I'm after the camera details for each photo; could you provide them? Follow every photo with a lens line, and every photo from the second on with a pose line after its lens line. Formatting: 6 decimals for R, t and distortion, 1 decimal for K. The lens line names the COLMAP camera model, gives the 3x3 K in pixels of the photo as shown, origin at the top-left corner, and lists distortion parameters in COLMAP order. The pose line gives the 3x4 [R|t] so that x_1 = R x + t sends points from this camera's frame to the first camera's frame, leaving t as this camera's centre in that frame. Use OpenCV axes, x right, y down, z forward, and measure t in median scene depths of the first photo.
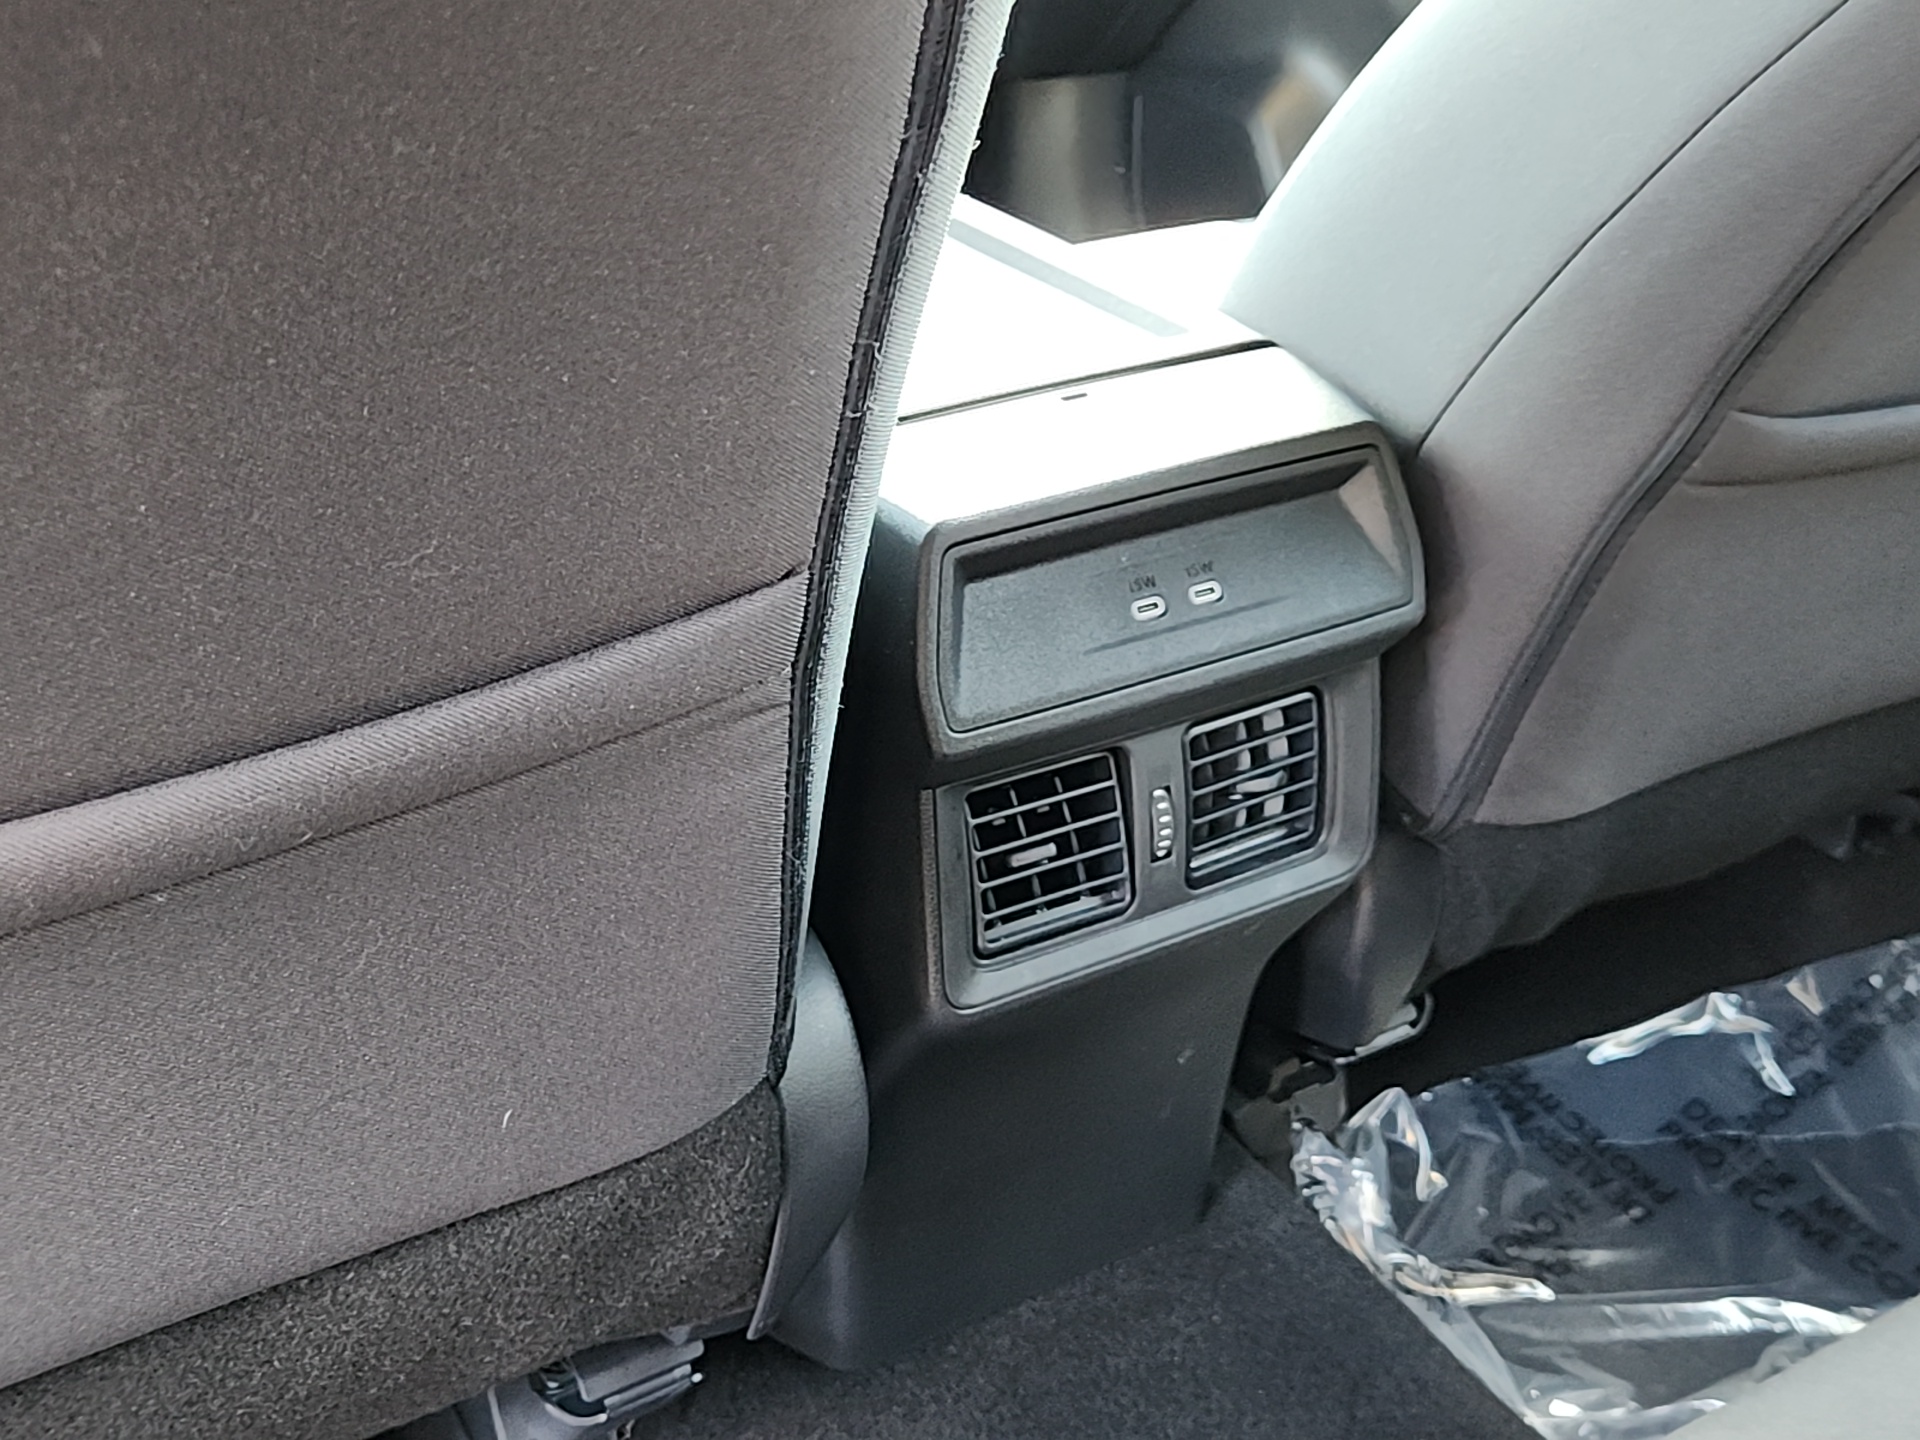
lens RADIAL K [[1956.1, 0, 960.0], [0, 1956.1, 720.0], [0, 0, 1]] dist [0.062027, -0.019490]
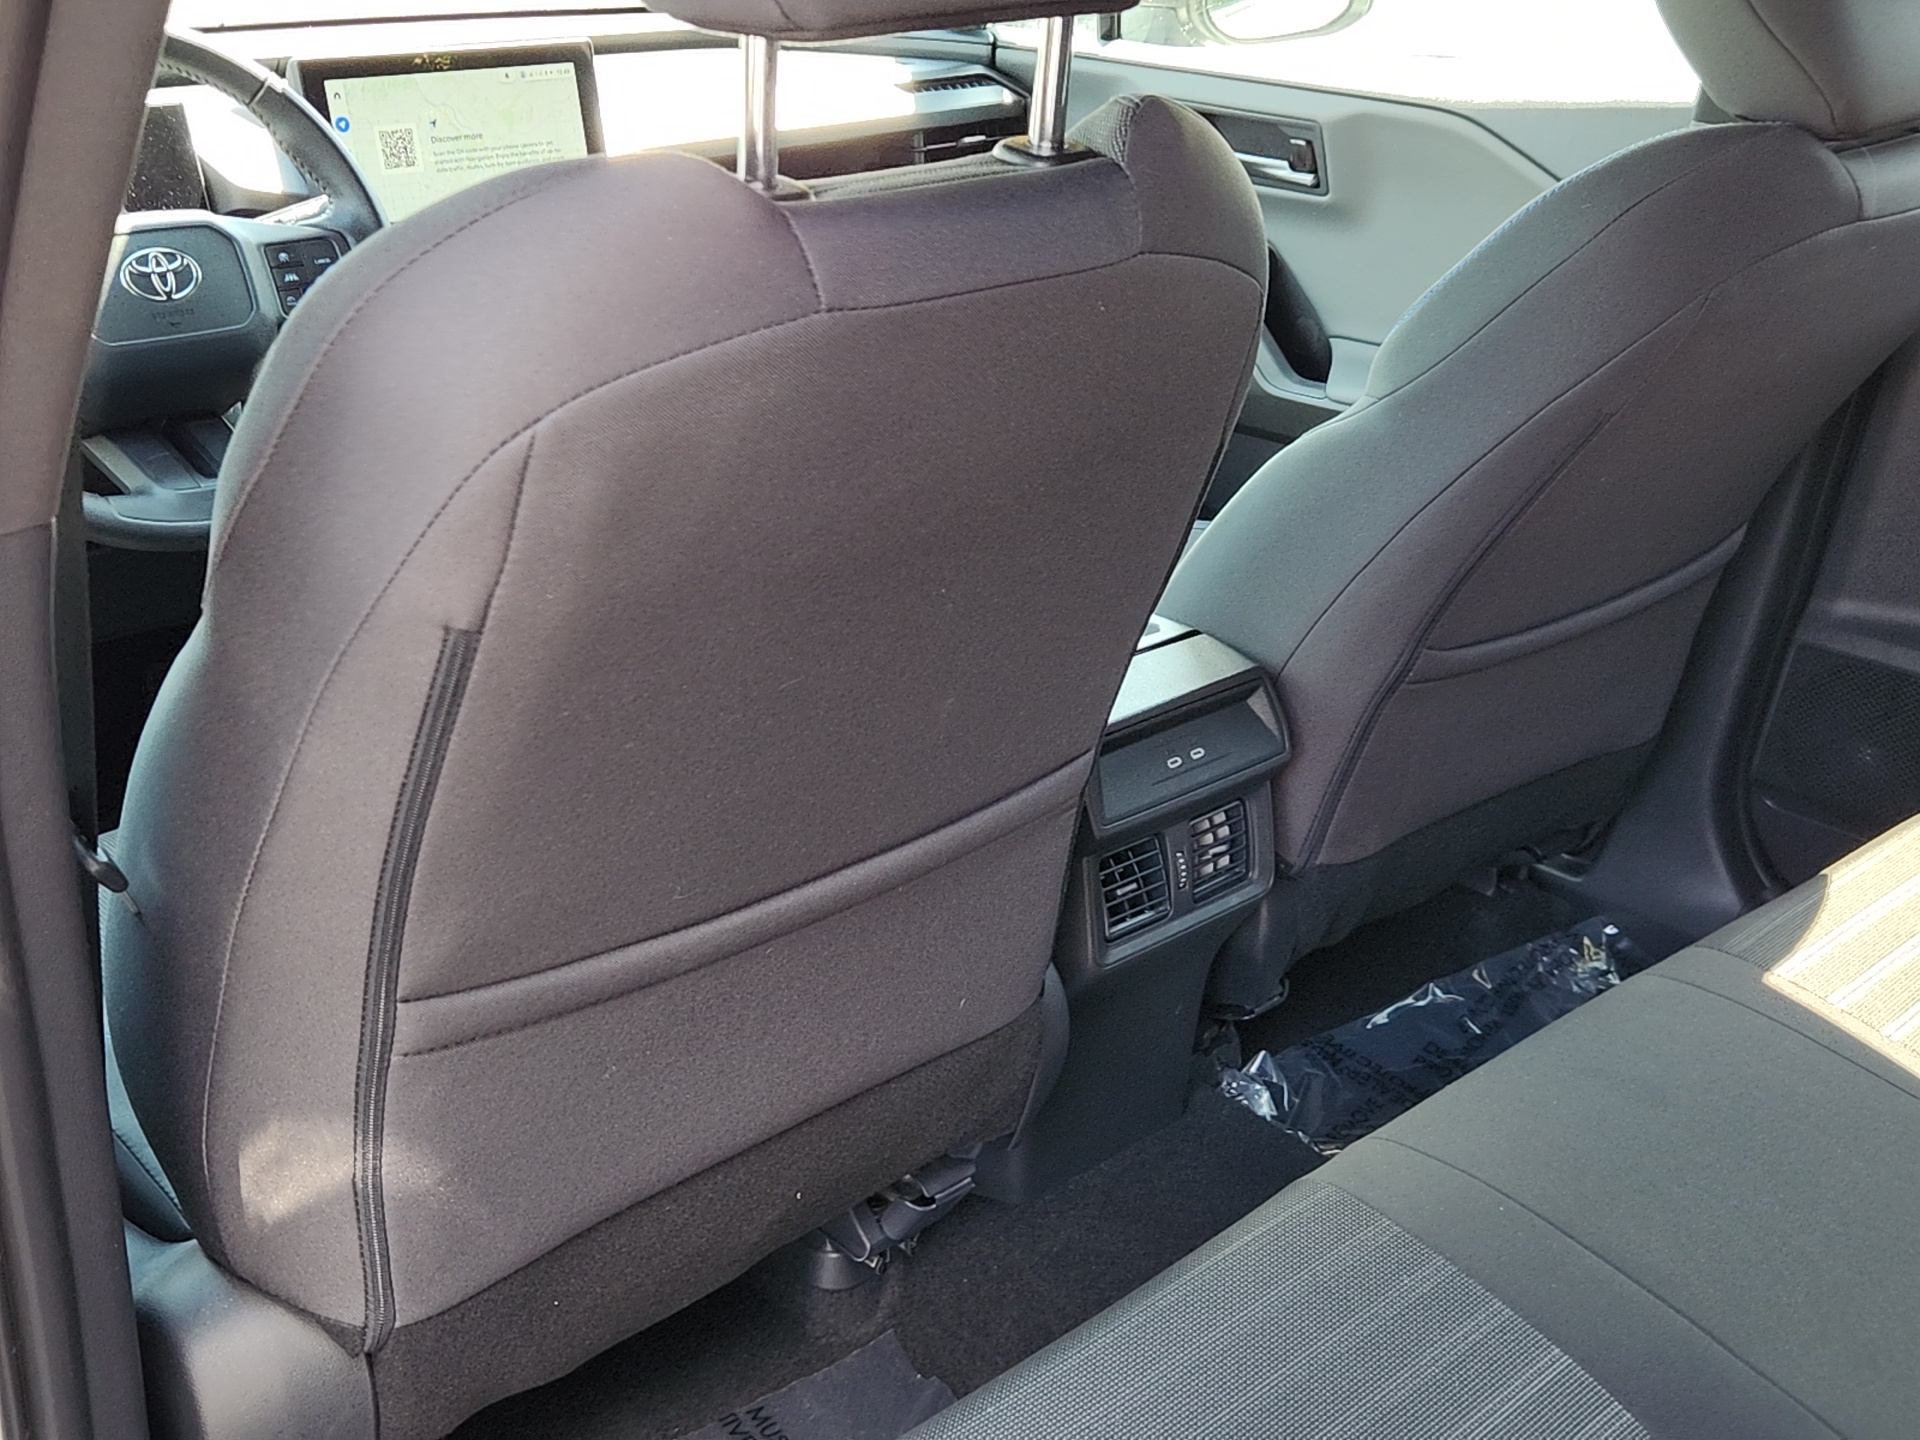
lens RADIAL K [[1771.0, 0, 959.9], [0, 1771.0, 753.5], [0, 0, 1]] dist [0.060972, -0.036505]
pose [[0.984599, -0.089452, 0.150211, -0.329591], [0.104116, 0.990229, -0.092766, 0.068208], [-0.140445, 0.106977, 0.984292, -0.669566]]
